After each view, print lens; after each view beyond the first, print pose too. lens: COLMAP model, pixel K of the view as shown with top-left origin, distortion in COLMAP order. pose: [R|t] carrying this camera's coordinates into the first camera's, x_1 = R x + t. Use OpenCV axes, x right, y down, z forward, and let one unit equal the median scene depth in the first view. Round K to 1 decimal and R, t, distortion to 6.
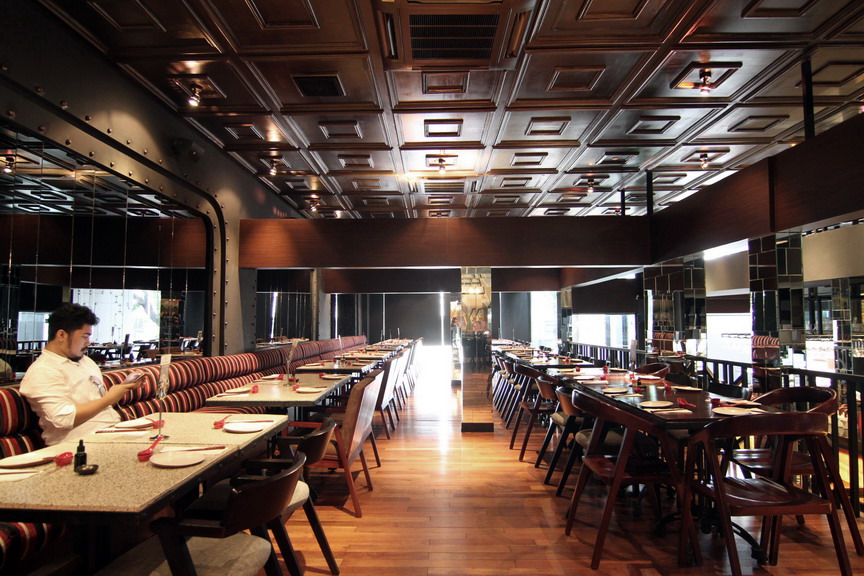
lens RADIAL K [[513.7, 0, 430.7], [0, 513.7, 289.9], [0, 0, 1]] dist [-0.012801, -0.004507]
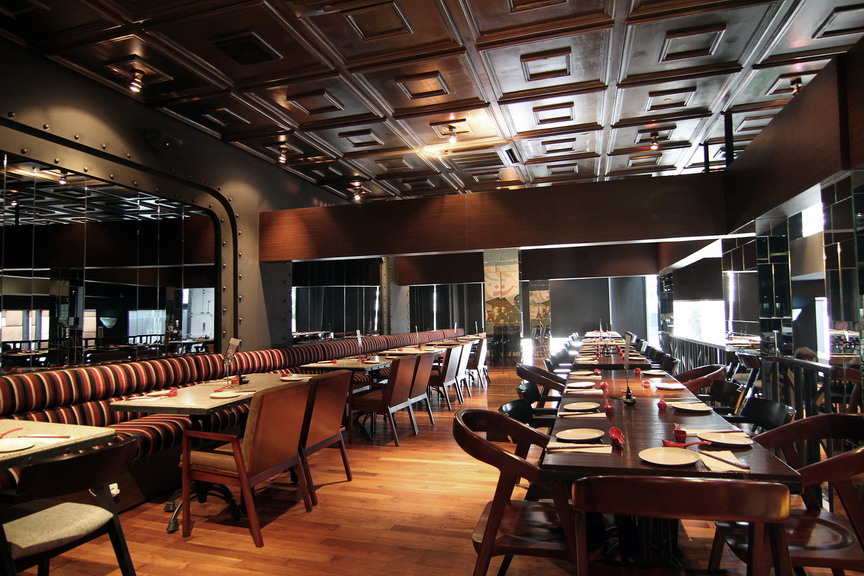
lens RADIAL K [[513.7, 0, 430.8], [0, 513.7, 290.4], [0, 0, 1]] dist [-0.012801, -0.004507]
pose [[0.963362, -0.027010, -0.266843, 0.214938], [0.031903, 0.999393, 0.014017, 0.009040], [0.266302, -0.022017, 0.963638, 0.154532]]
